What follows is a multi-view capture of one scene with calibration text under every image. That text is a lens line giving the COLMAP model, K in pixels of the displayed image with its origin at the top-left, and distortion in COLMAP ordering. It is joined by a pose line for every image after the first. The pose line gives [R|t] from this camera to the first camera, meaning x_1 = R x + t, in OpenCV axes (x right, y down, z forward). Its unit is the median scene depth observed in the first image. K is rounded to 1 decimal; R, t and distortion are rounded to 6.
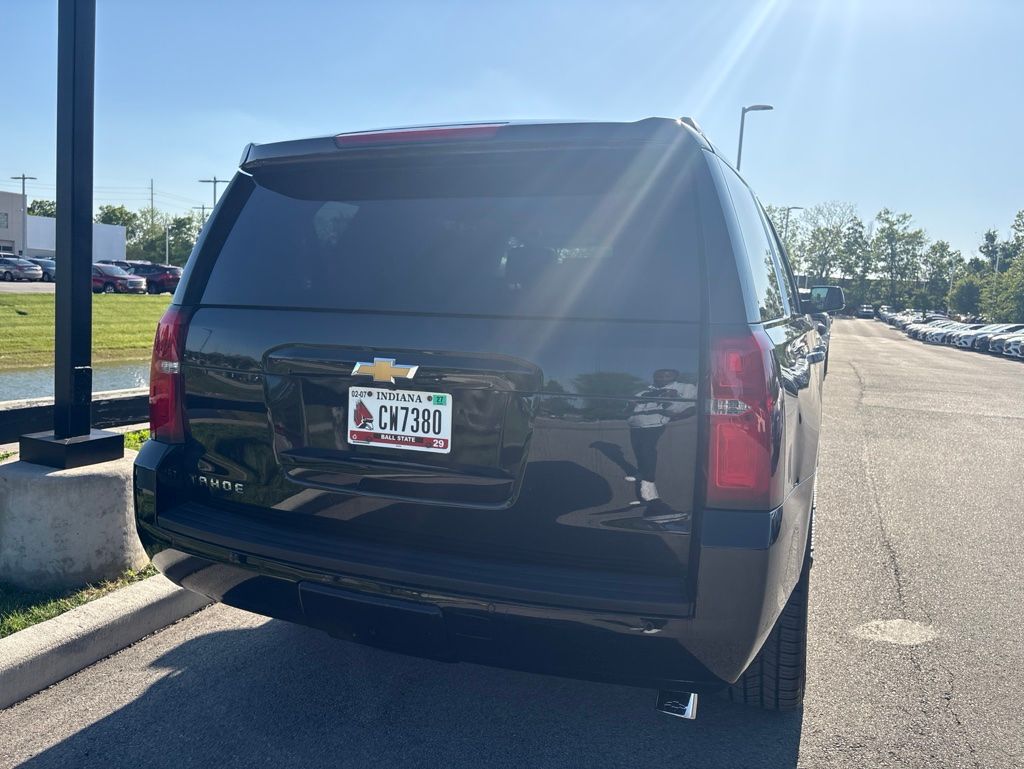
lens RADIAL K [[778.7, 0, 512.0], [0, 778.7, 384.5], [0, 0, 1]] dist [0.071537, -0.083441]
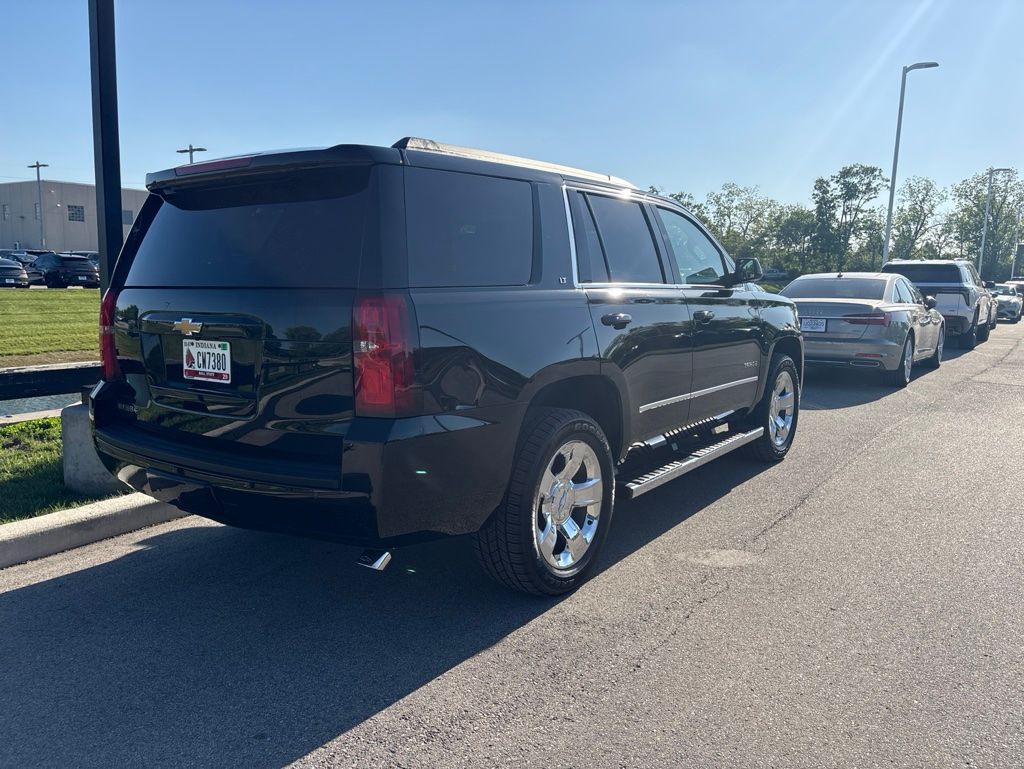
lens RADIAL K [[791.5, 0, 527.5], [0, 791.5, 380.0], [0, 0, 1]] dist [0.011493, 0.007293]
pose [[0.972308, 0.002436, -0.233692, 0.776065], [0.000725, 0.999909, 0.013442, 0.059803], [0.233703, -0.013239, 0.972218, -0.303428]]
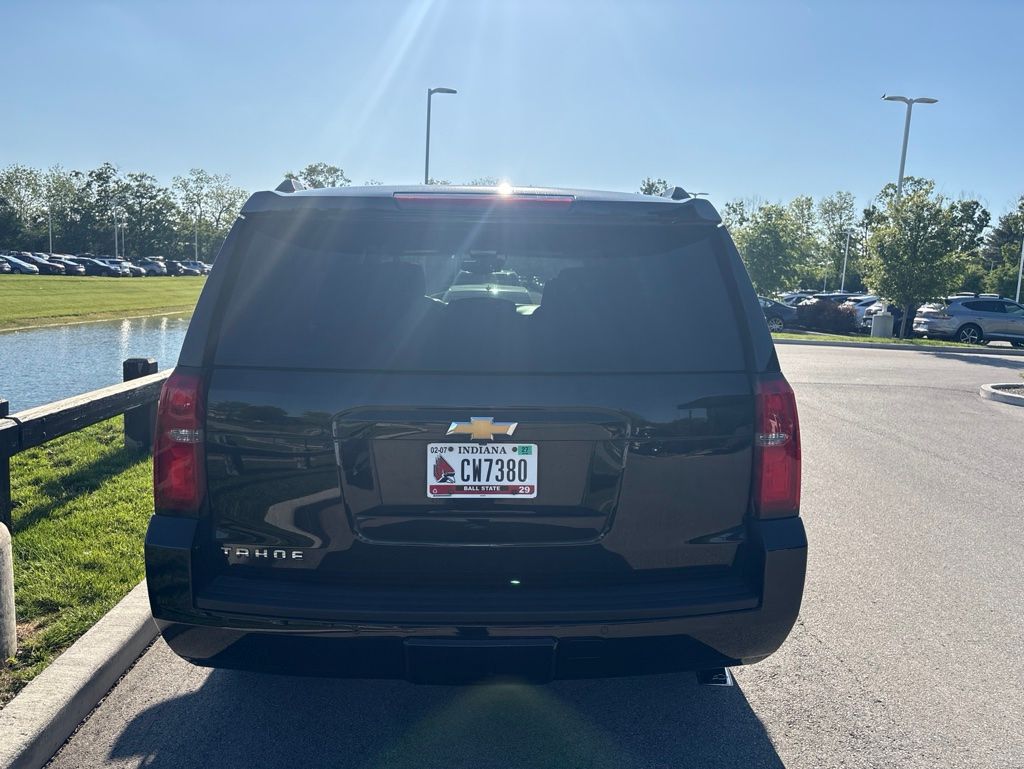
lens RADIAL K [[778.7, 0, 512.0], [0, 778.7, 384.5], [0, 0, 1]] dist [0.071537, -0.083441]
pose [[0.912513, -0.067500, 0.403439, -0.521037], [0.050912, 0.997363, 0.051716, -0.123911], [-0.405866, -0.026652, 0.913544, 0.012401]]
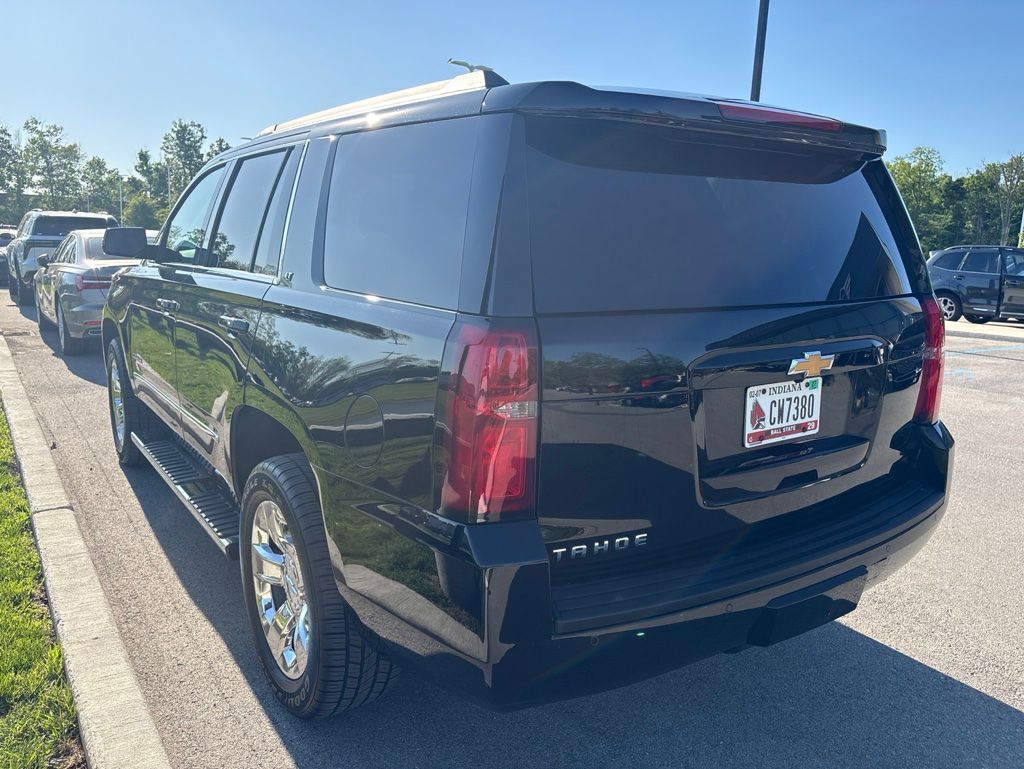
lens RADIAL K [[778.7, 0, 512.0], [0, 778.7, 384.5], [0, 0, 1]] dist [0.071537, -0.083441]
pose [[0.547110, -0.170229, 0.819569, -1.124877], [0.084841, 0.985338, 0.148024, -0.162653], [-0.832750, -0.011452, 0.553530, 0.723849]]
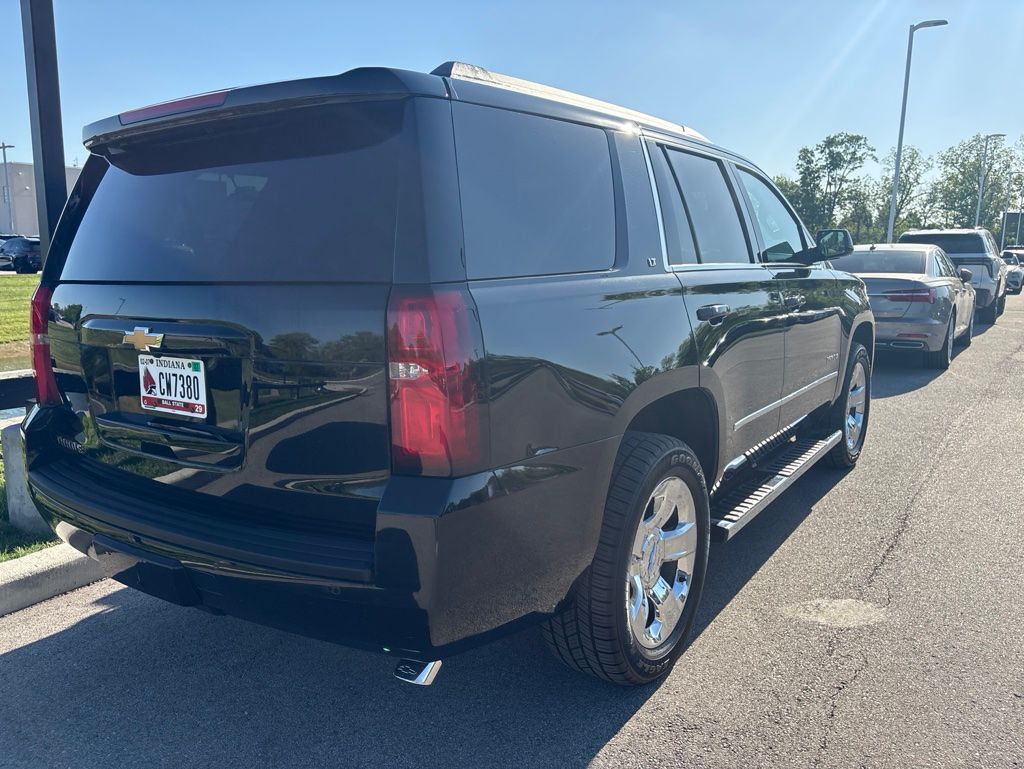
lens RADIAL K [[789.2, 0, 512.0], [0, 789.2, 384.5], [0, 0, 1]] dist [0.013202, -0.000605]
pose [[0.973825, -0.006439, -0.227208, 0.532393], [0.017883, 0.998670, 0.048347, 0.000134], [0.226594, -0.051145, 0.972645, 0.067775]]
